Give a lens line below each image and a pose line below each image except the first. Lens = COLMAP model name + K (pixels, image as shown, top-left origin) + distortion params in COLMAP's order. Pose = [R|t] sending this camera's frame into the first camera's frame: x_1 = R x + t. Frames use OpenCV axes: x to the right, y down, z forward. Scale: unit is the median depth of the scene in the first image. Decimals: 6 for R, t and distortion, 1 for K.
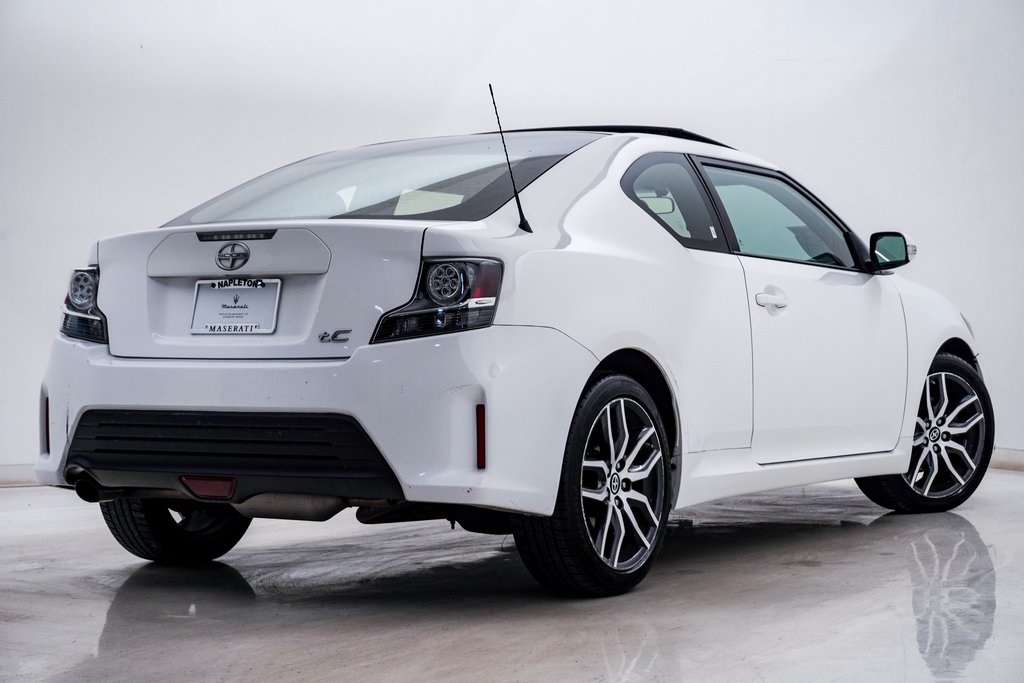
lens RADIAL K [[2167.2, 0, 511.2], [0, 2167.2, 357.7], [0, 0, 1]] dist [-0.019092, 0.234567]
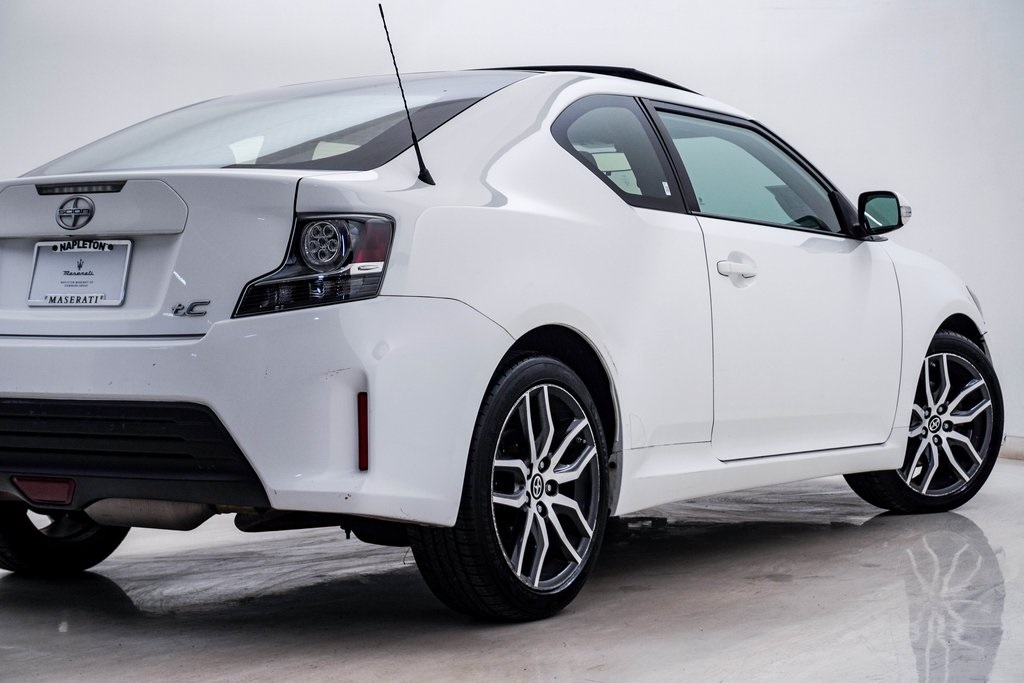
lens RADIAL K [[2167.2, 0, 511.2], [0, 2167.2, 357.7], [0, 0, 1]] dist [-0.019092, 0.234567]
pose [[0.999898, 0.002027, -0.014173, 0.050914], [-0.001884, 0.999947, 0.010091, 0.000104], [0.014193, -0.010064, 0.999849, 0.169705]]
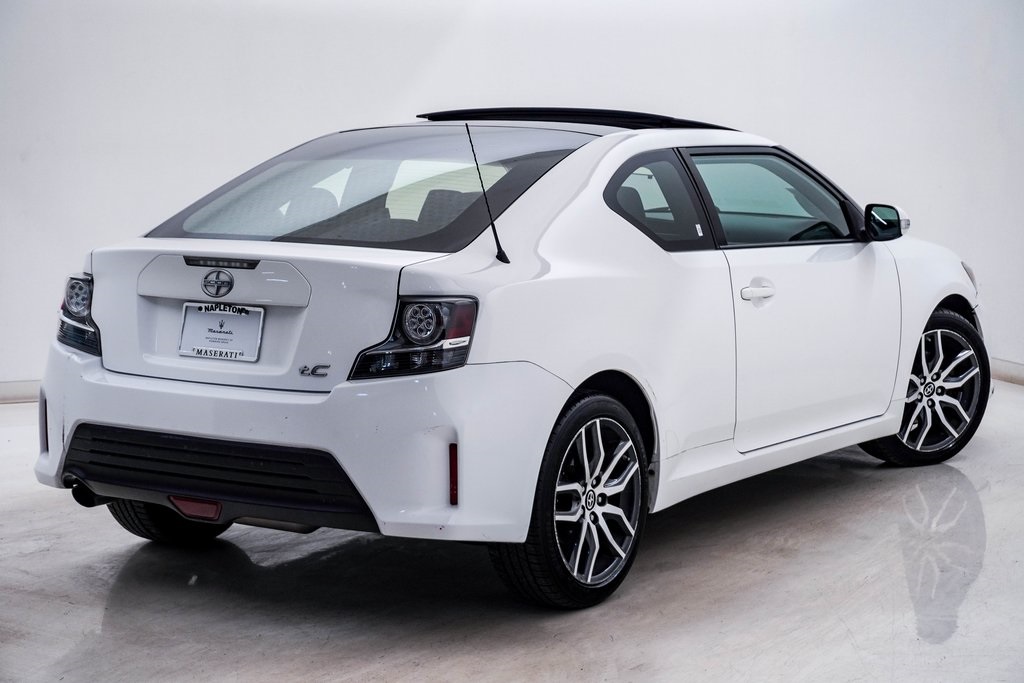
lens RADIAL K [[2167.2, 0, 511.2], [0, 2167.2, 357.7], [0, 0, 1]] dist [-0.019092, 0.234567]
pose [[0.999509, 0.009104, -0.029993, 0.041620], [-0.005738, 0.993863, 0.110470, -0.126266], [0.030814, -0.110243, 0.993427, -0.019247]]
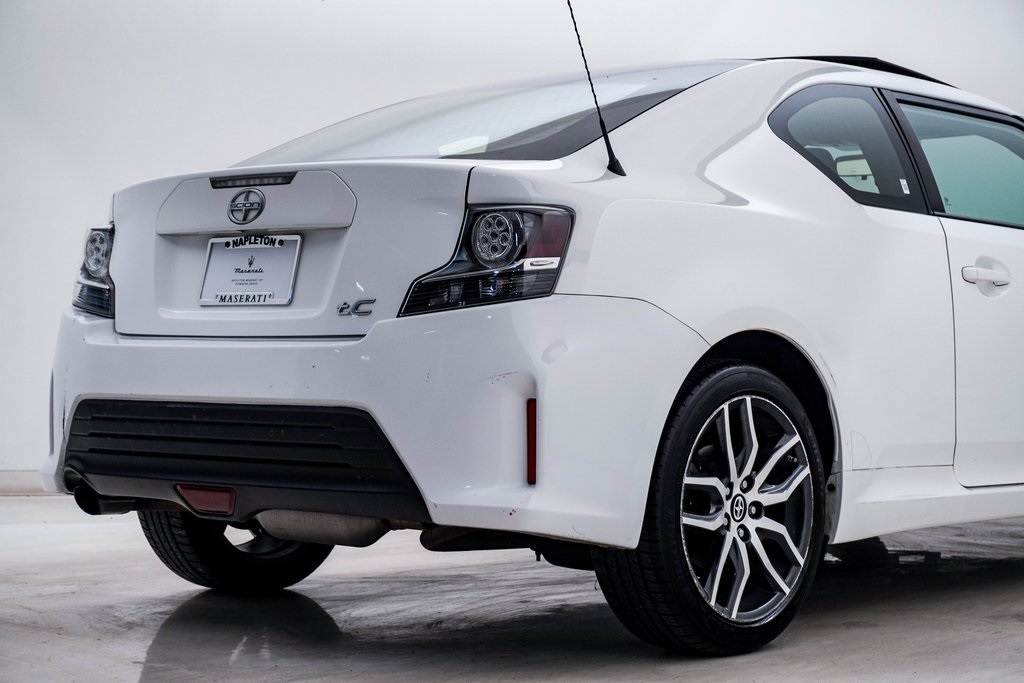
lens RADIAL K [[2167.2, 0, 511.2], [0, 2167.2, 357.7], [0, 0, 1]] dist [-0.019092, 0.234567]
pose [[0.984537, 0.012516, -0.174728, 0.104158], [-0.013646, 0.999893, -0.005265, 0.010812], [0.174644, 0.007568, 0.984603, 0.244134]]
